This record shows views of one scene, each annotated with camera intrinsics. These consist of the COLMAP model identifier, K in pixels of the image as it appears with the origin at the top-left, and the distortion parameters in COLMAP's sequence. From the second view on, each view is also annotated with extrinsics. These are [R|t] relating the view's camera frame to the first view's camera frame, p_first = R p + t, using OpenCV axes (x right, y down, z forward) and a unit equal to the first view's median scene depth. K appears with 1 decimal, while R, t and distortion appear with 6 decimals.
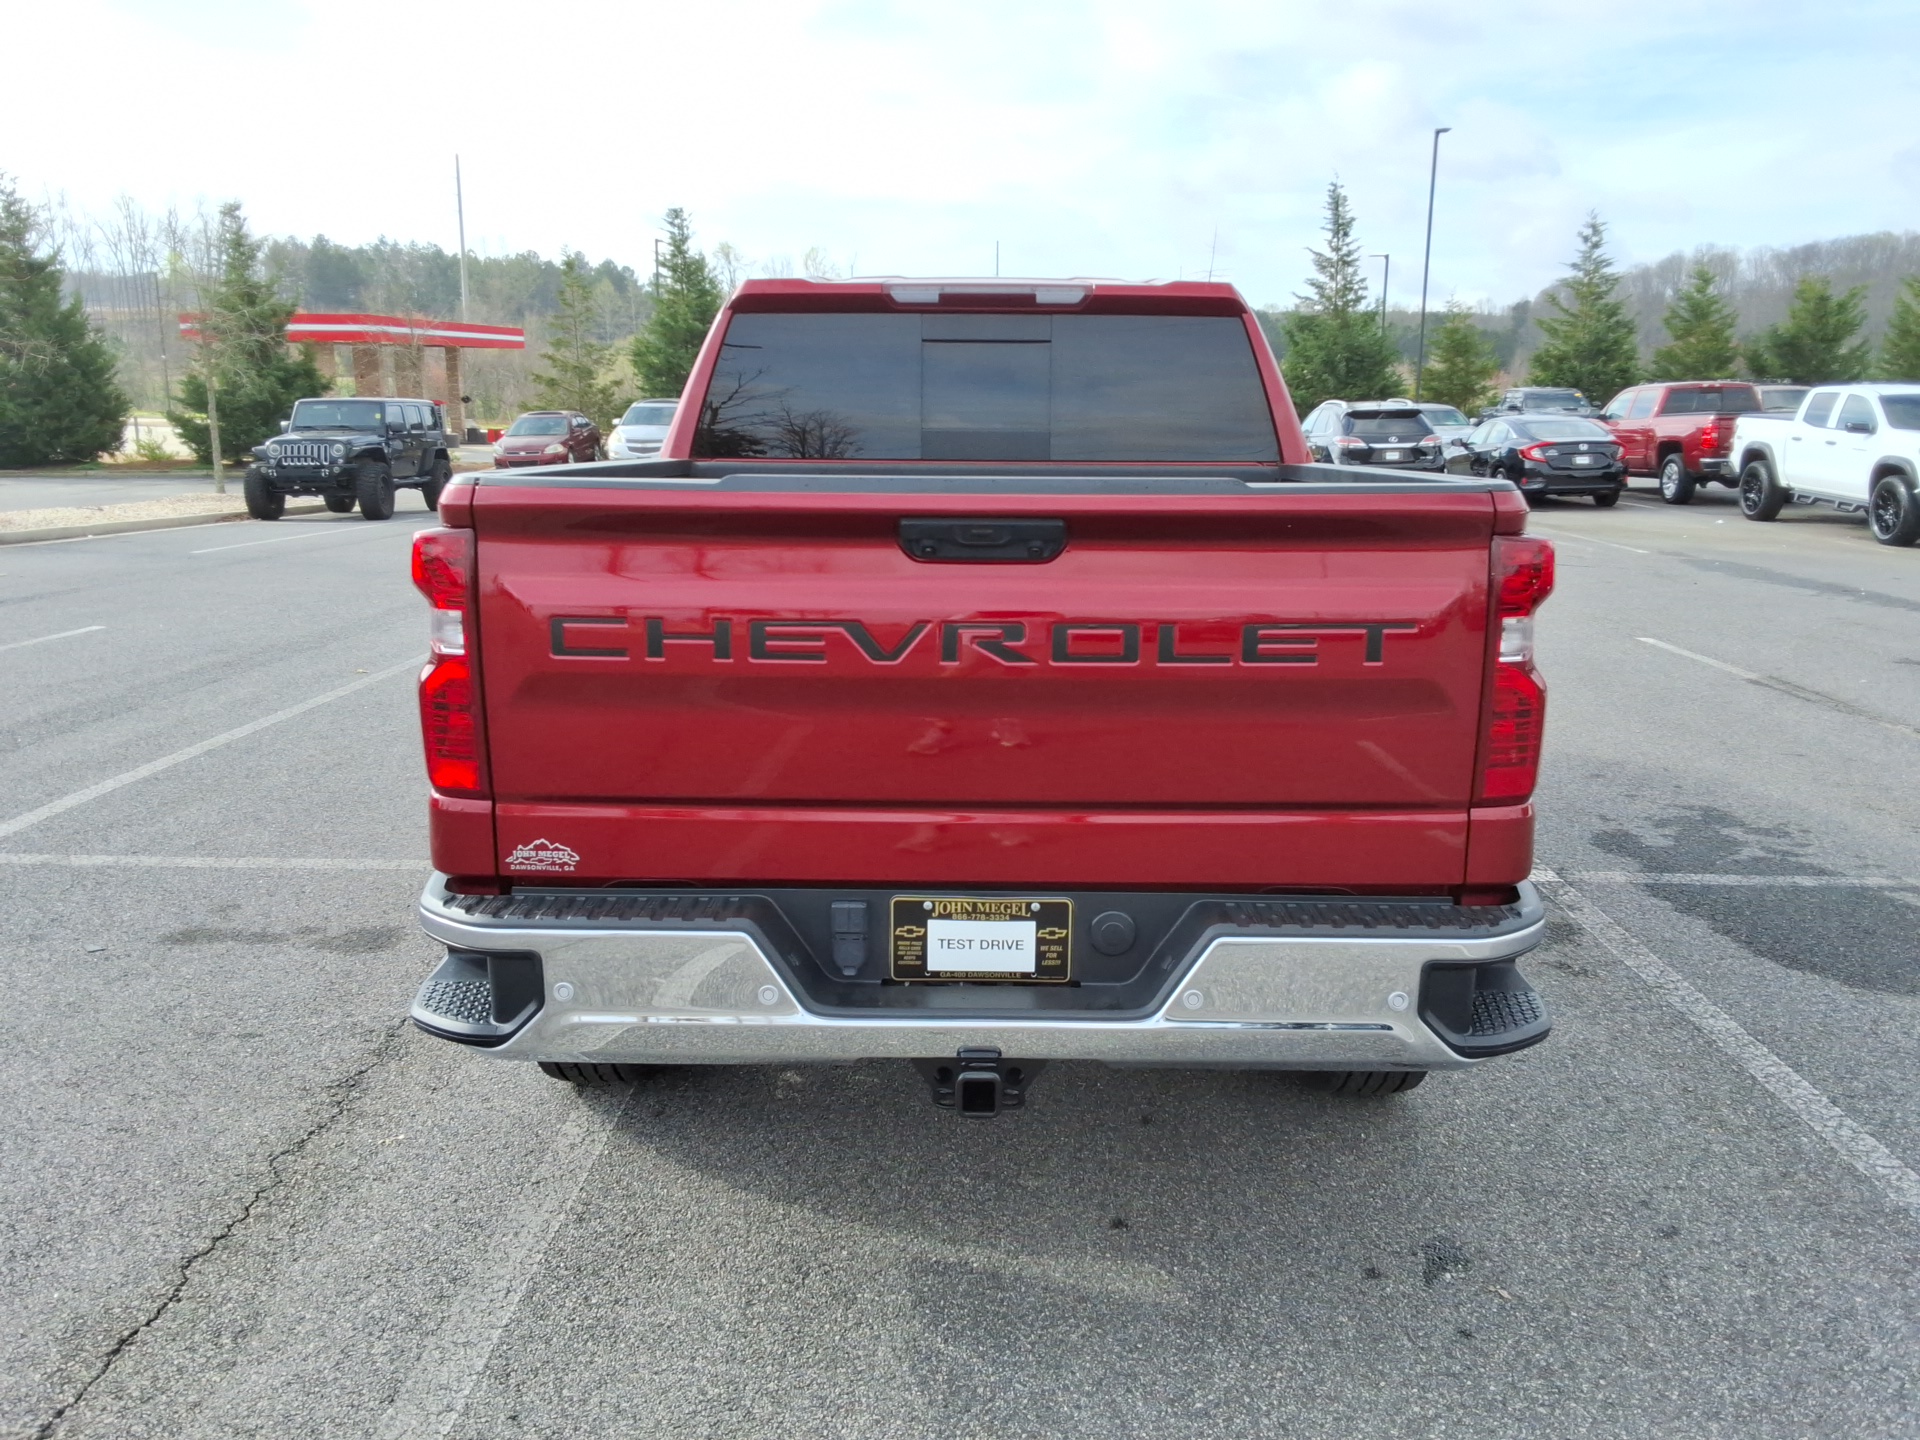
lens RADIAL K [[1531.0, 0, 978.7], [0, 1531.0, 709.8], [0, 0, 1]] dist [0.132662, -0.212709]
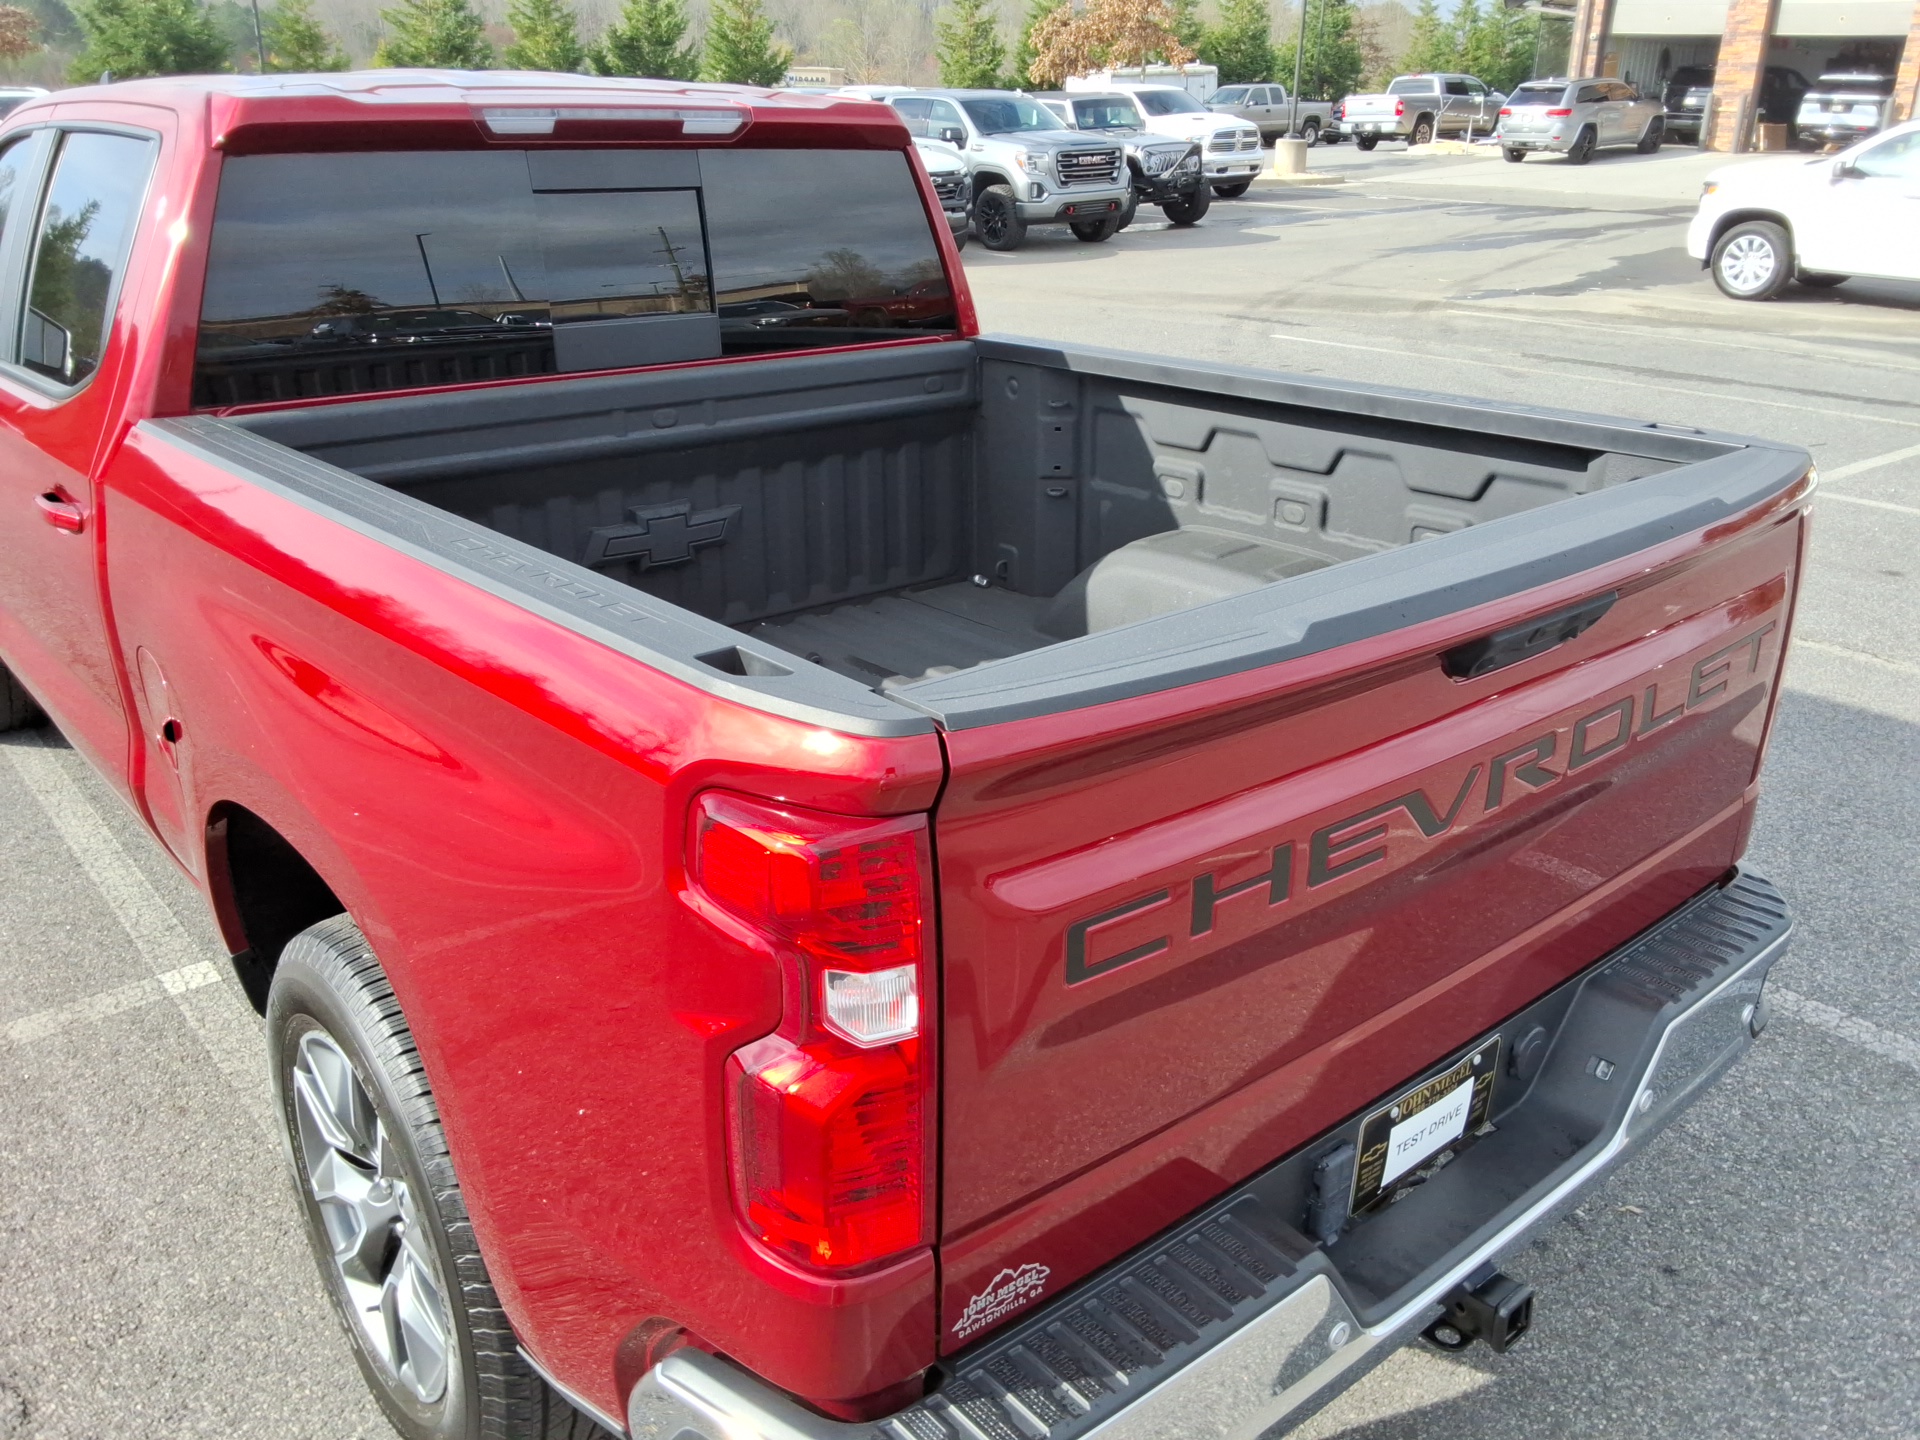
lens RADIAL K [[1543.8, 0, 973.8], [0, 1543.8, 703.0], [0, 0, 1]] dist [0.082119, -0.126472]
pose [[0.757892, -0.236160, 0.608136, -0.358235], [0.124578, 0.967416, 0.220425, -0.152337], [-0.640375, -0.091297, 0.762617, 0.346893]]
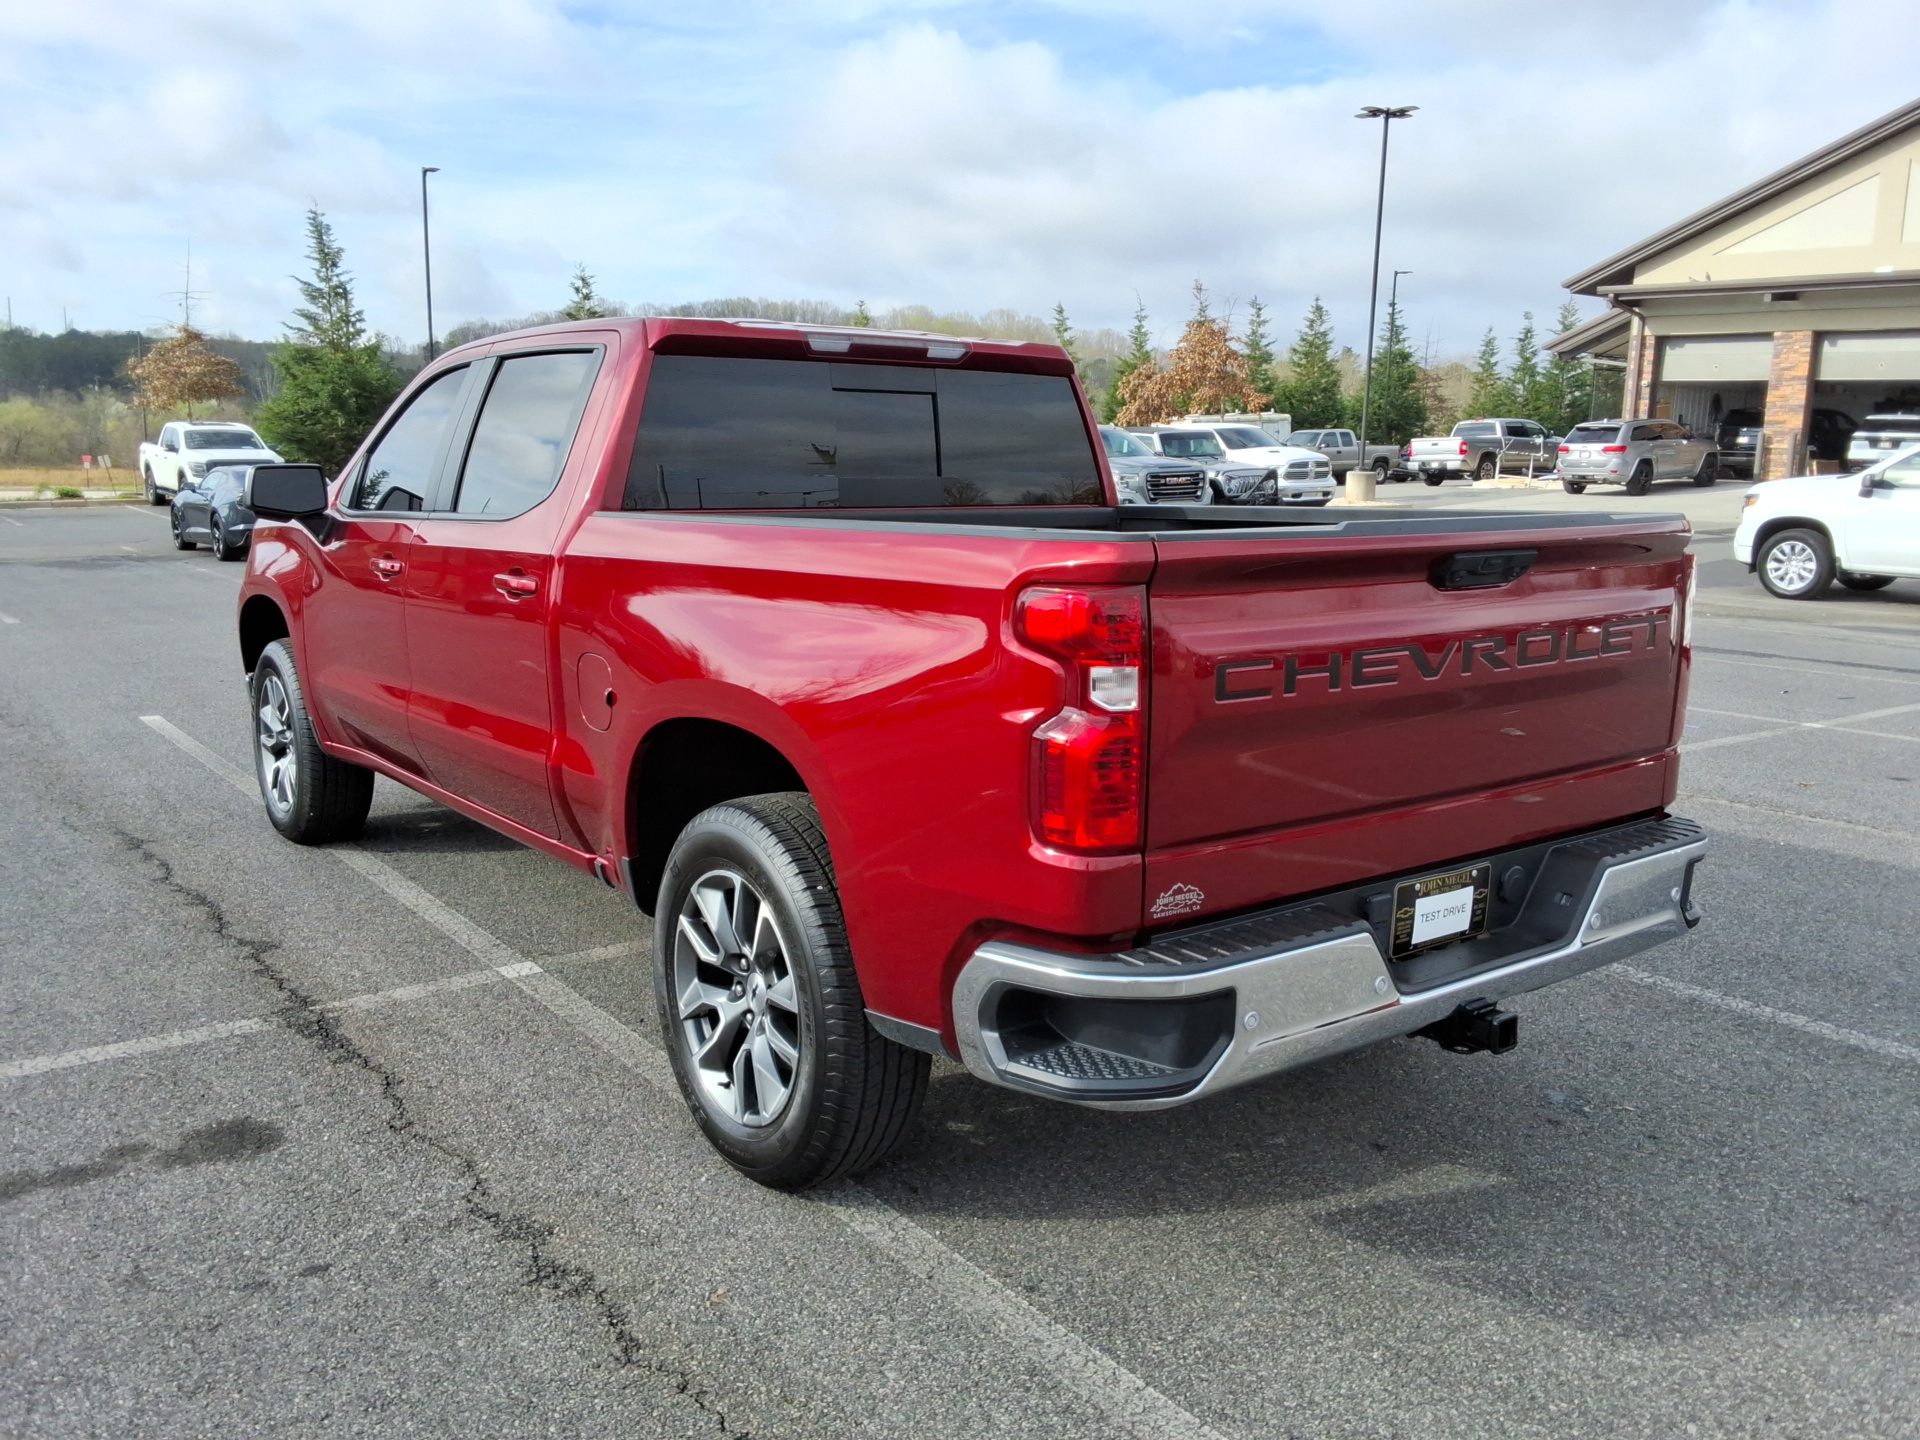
lens RADIAL K [[1531.0, 0, 978.7], [0, 1531.0, 709.8], [0, 0, 1]] dist [0.132662, -0.212709]
pose [[0.791058, -0.100493, 0.603430, -0.592806], [0.115076, 0.993250, 0.014555, -0.036320], [-0.600820, 0.057927, 0.797283, 0.157210]]
